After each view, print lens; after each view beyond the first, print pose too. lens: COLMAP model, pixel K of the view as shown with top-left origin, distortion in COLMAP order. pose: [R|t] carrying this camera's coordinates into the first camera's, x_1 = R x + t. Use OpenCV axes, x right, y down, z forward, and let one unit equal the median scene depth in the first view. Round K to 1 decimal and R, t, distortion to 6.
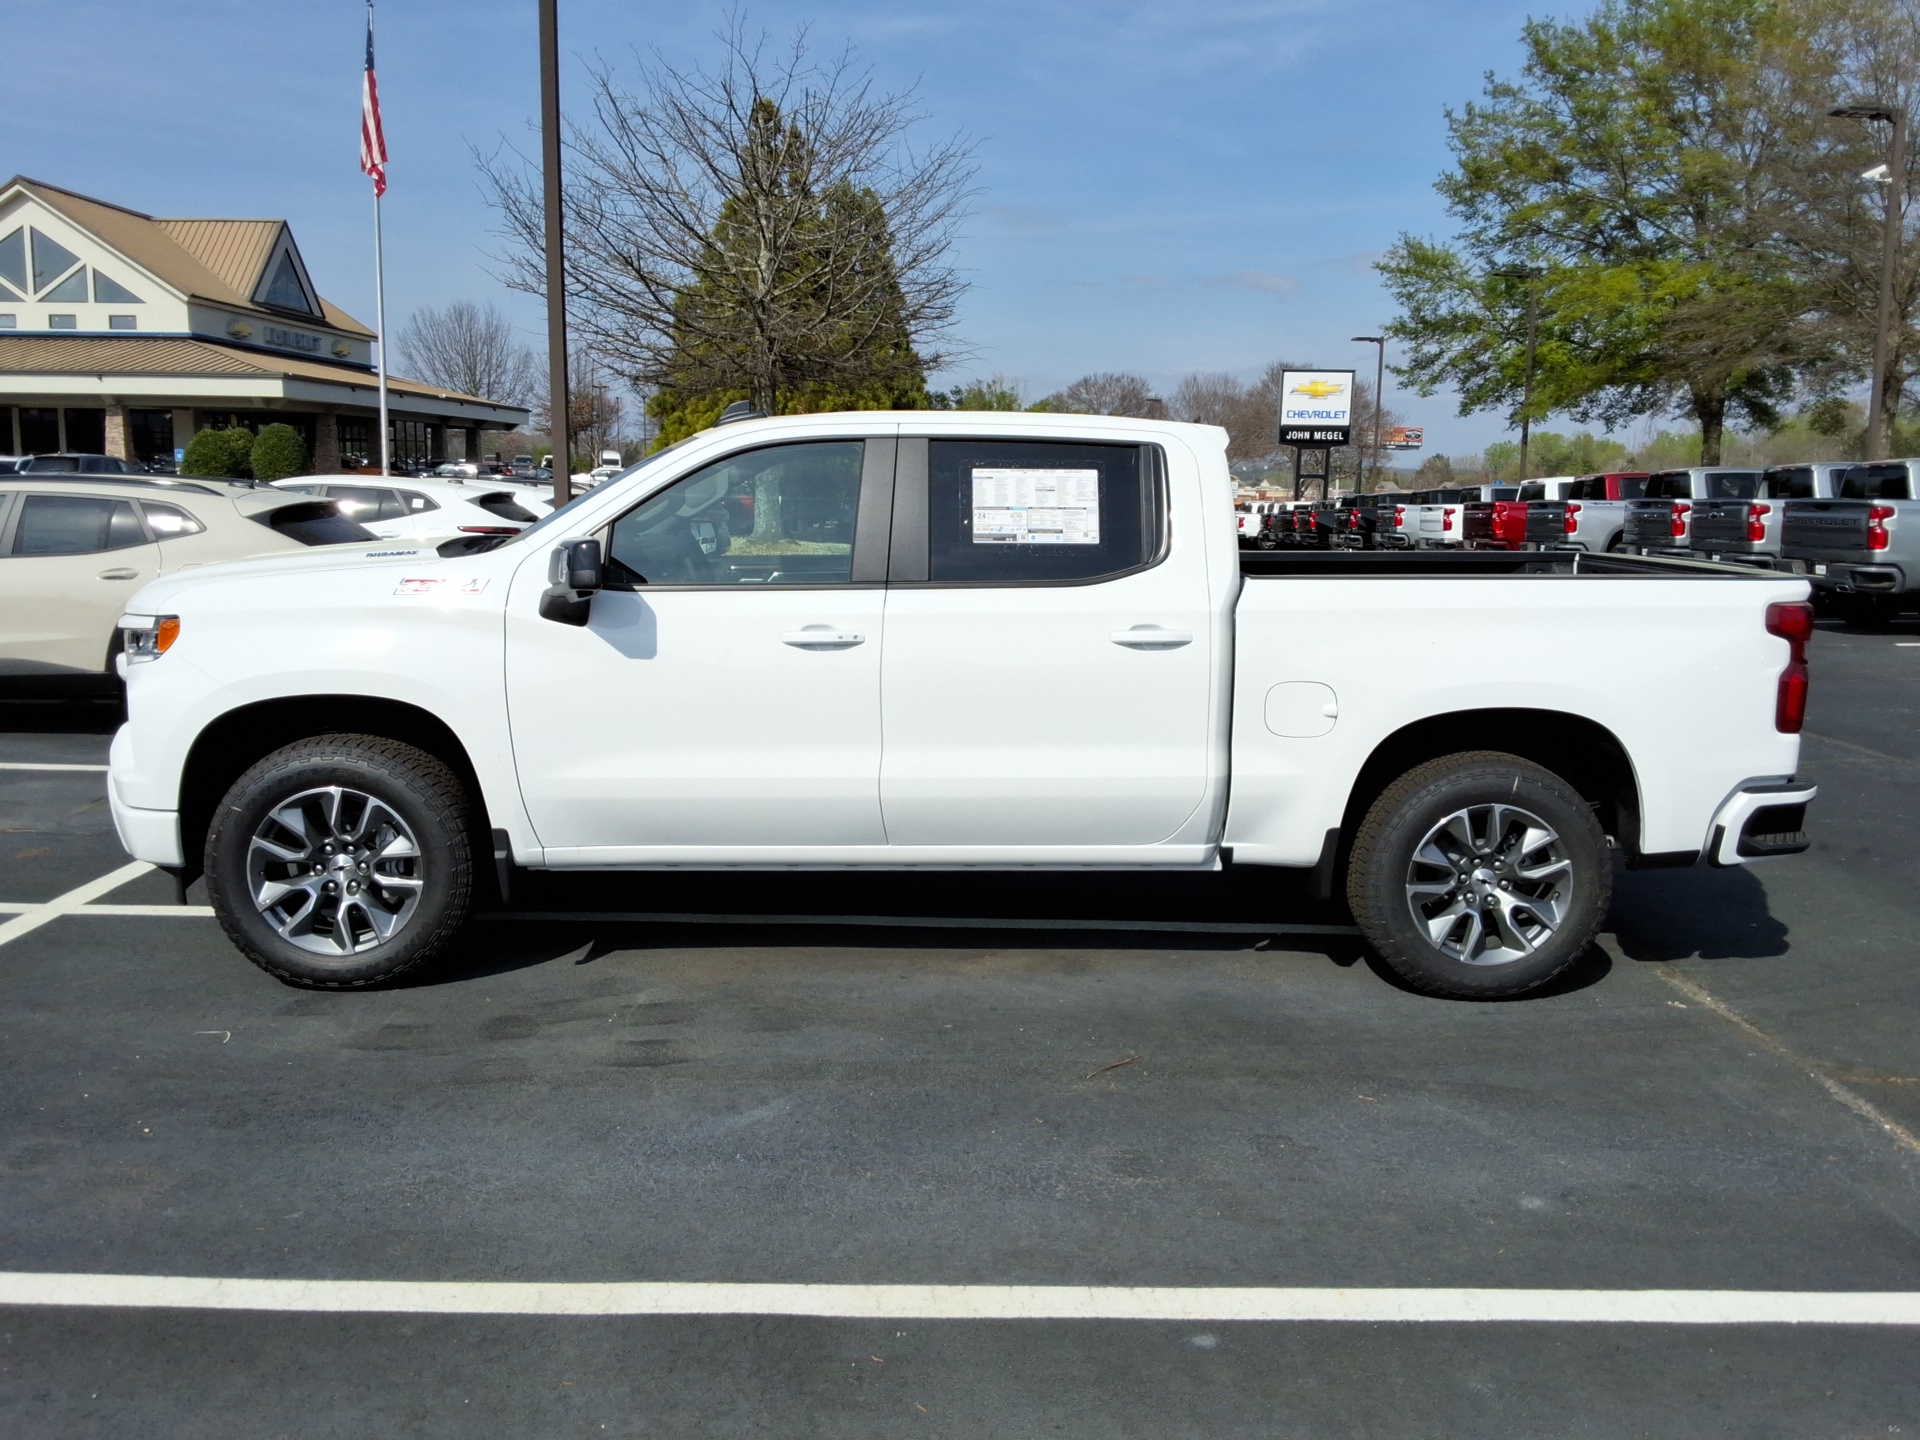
lens RADIAL K [[1540.0, 0, 975.1], [0, 1540.0, 726.6], [0, 0, 1]] dist [0.097320, -0.148662]
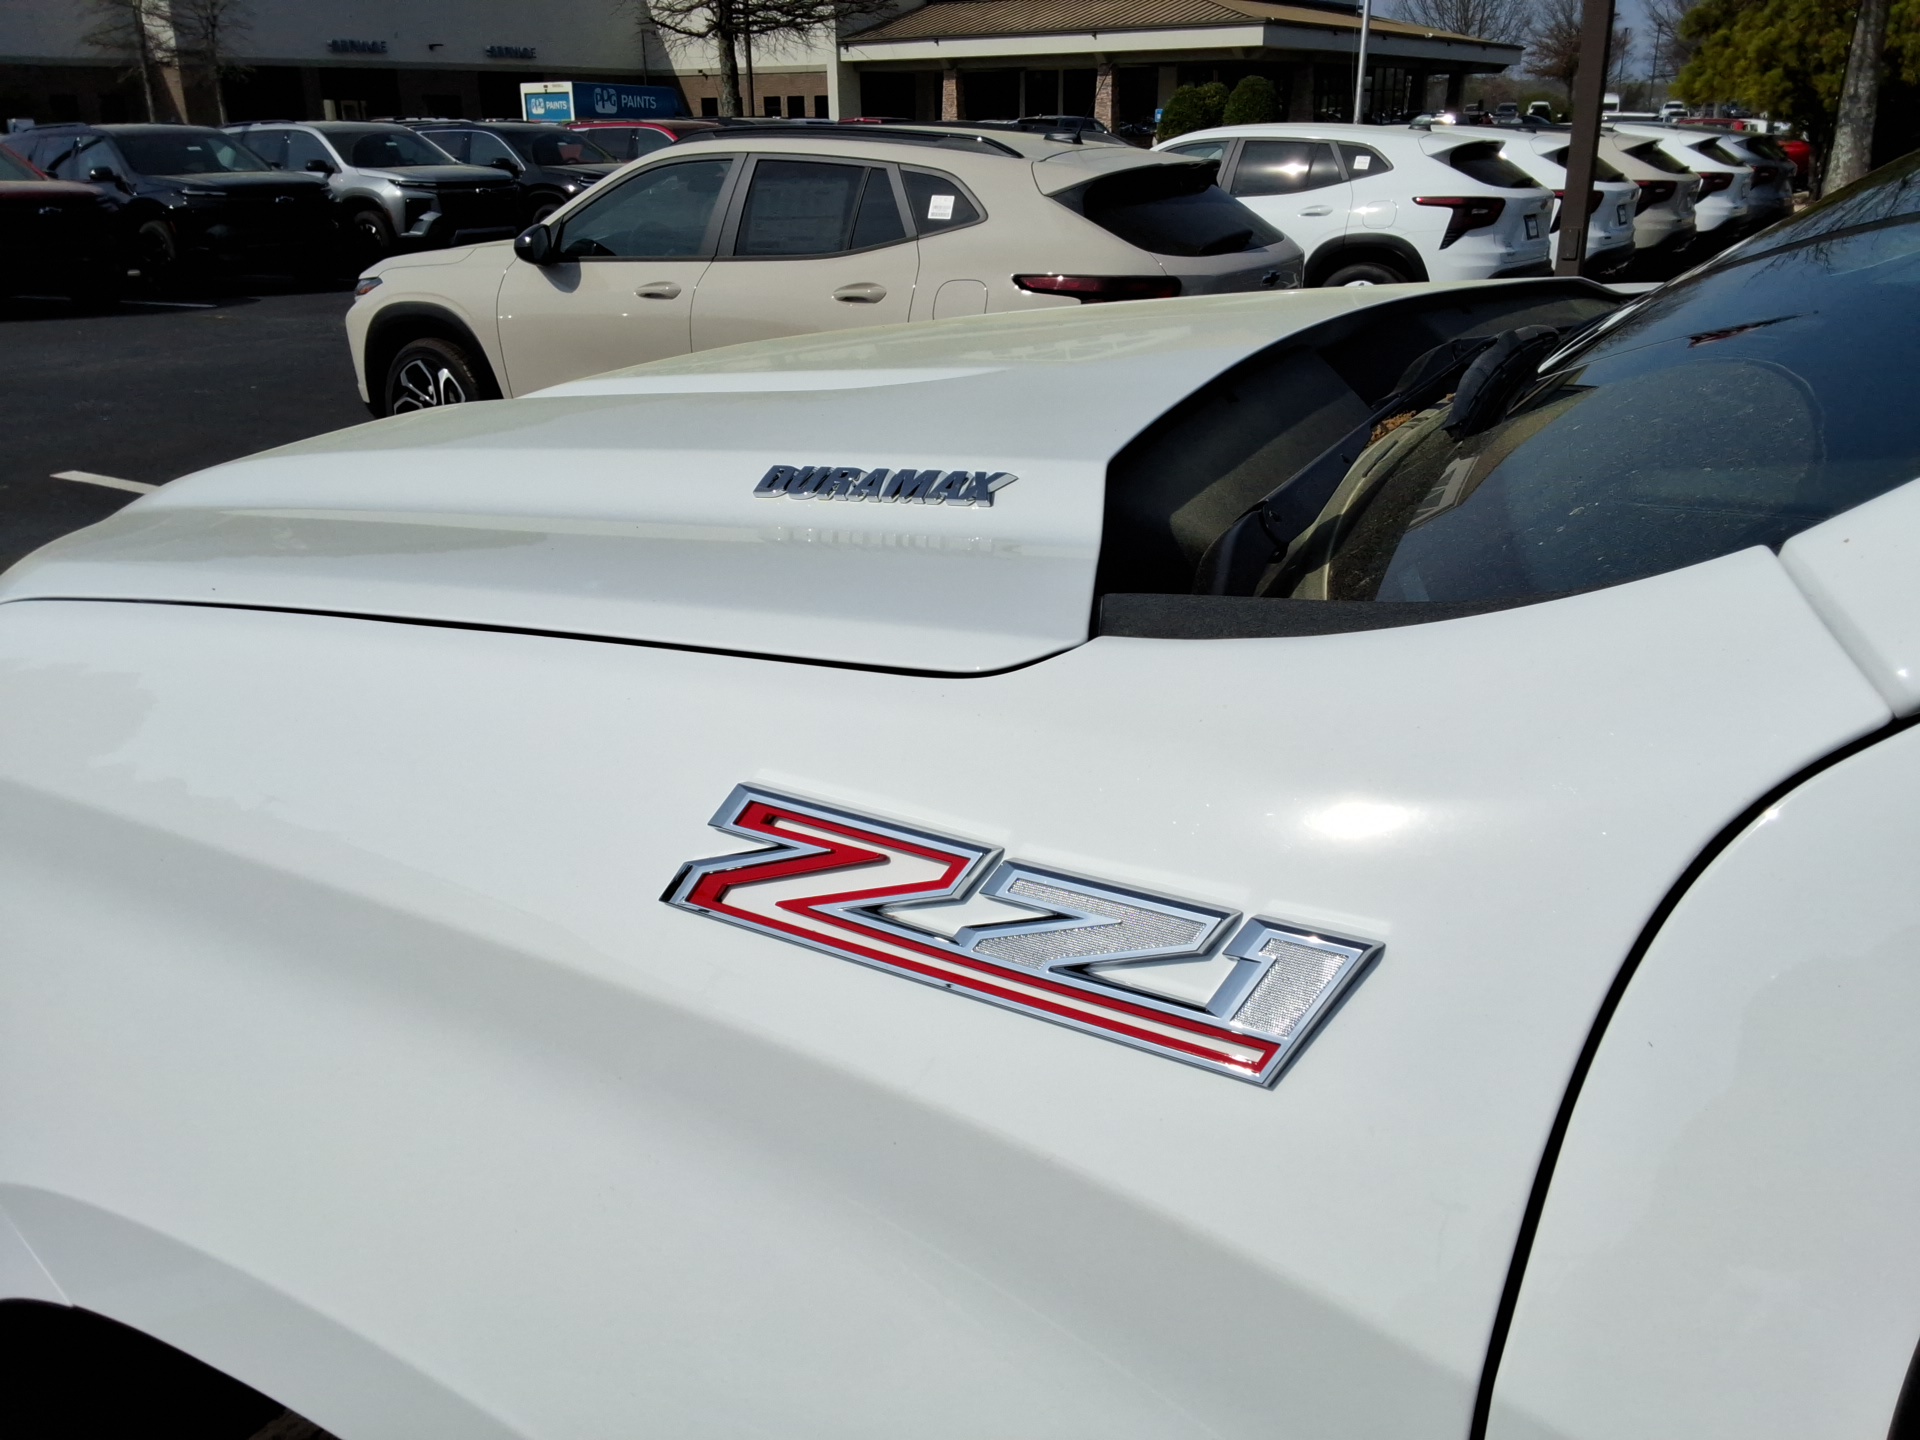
lens RADIAL K [[1540.0, 0, 975.3], [0, 1540.0, 711.6], [0, 0, 1]] dist [0.097320, -0.148662]
pose [[0.832963, 0.173051, -0.525571, -0.252026], [-0.066890, 0.974363, 0.214810, -0.115889], [0.549270, -0.143774, 0.823184, 0.808868]]
